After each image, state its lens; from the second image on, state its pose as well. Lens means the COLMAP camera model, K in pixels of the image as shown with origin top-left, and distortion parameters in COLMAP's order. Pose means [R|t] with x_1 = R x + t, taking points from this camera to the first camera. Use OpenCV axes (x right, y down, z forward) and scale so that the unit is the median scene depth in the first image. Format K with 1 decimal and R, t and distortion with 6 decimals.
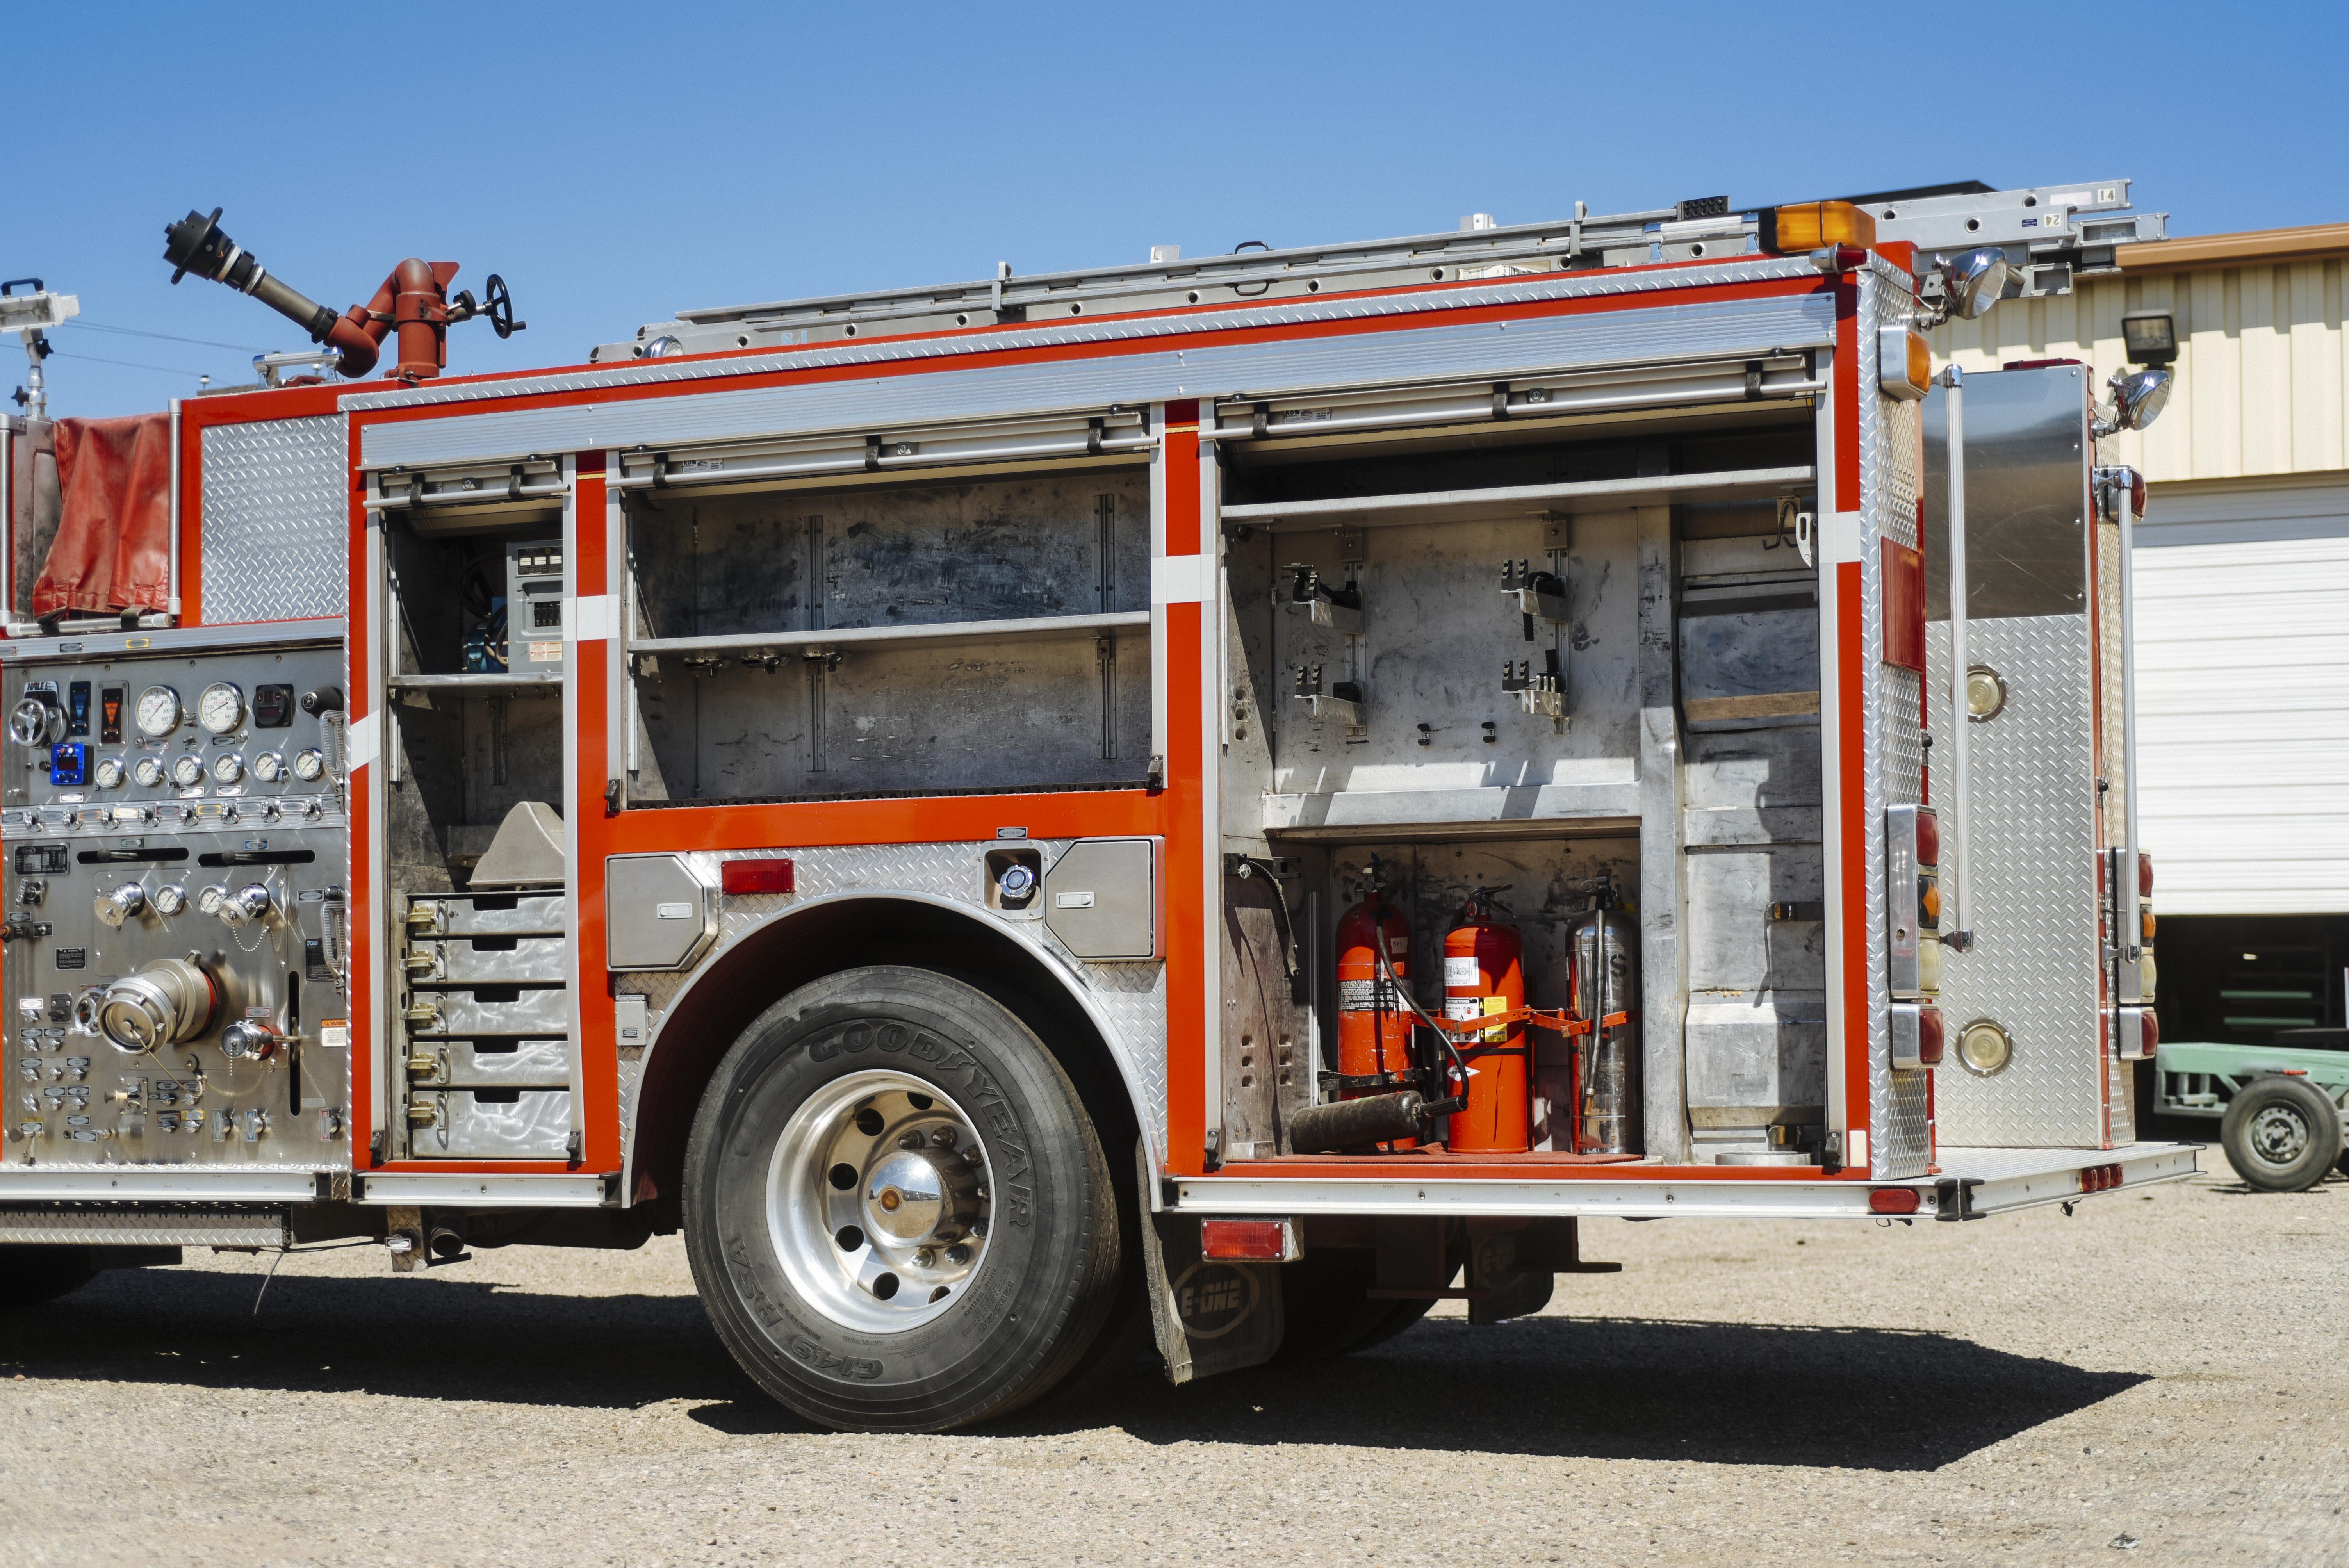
lens RADIAL K [[3995.9, 0, 1174.5], [0, 3995.9, 784.0], [0, 0, 1]] dist [-0.019065, -0.045709]
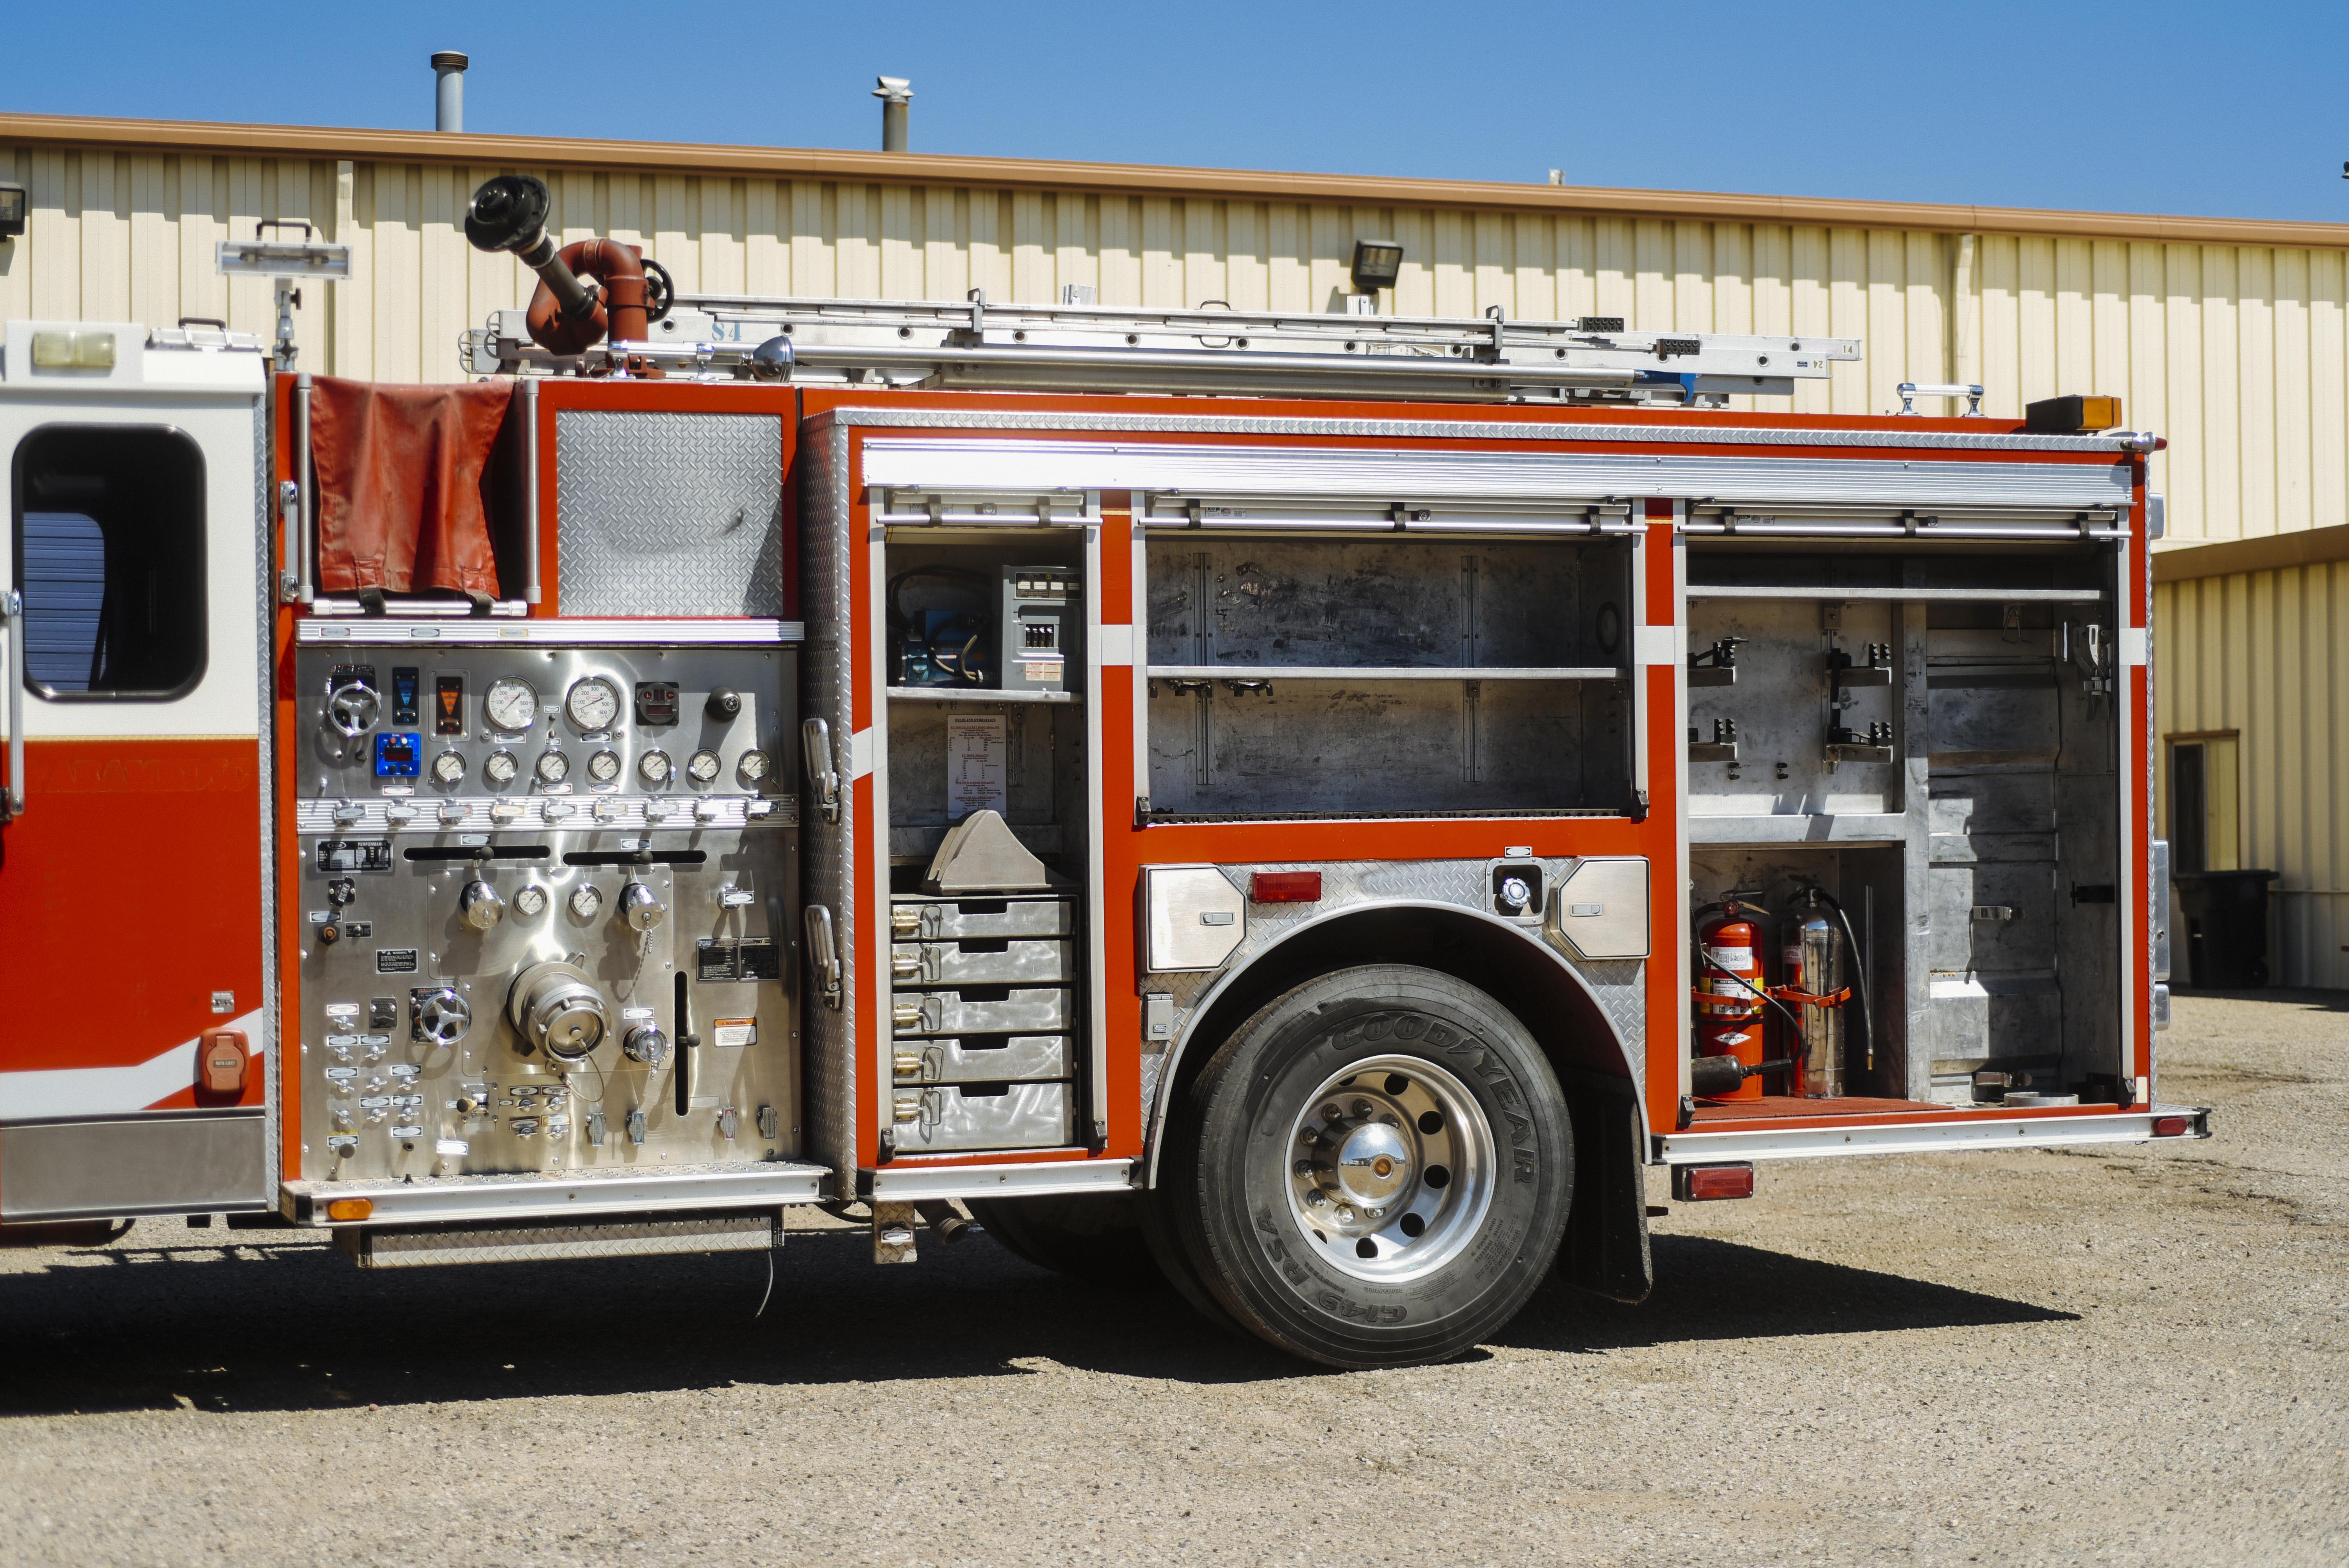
lens RADIAL K [[3995.9, 0, 1174.5], [0, 3995.9, 784.0], [0, 0, 1]] dist [-0.019065, -0.045709]
pose [[0.707997, 0.004993, 0.706198, -0.886348], [-0.040404, 0.998623, 0.033446, -0.040394], [-0.705059, -0.052213, 0.707224, 0.222458]]
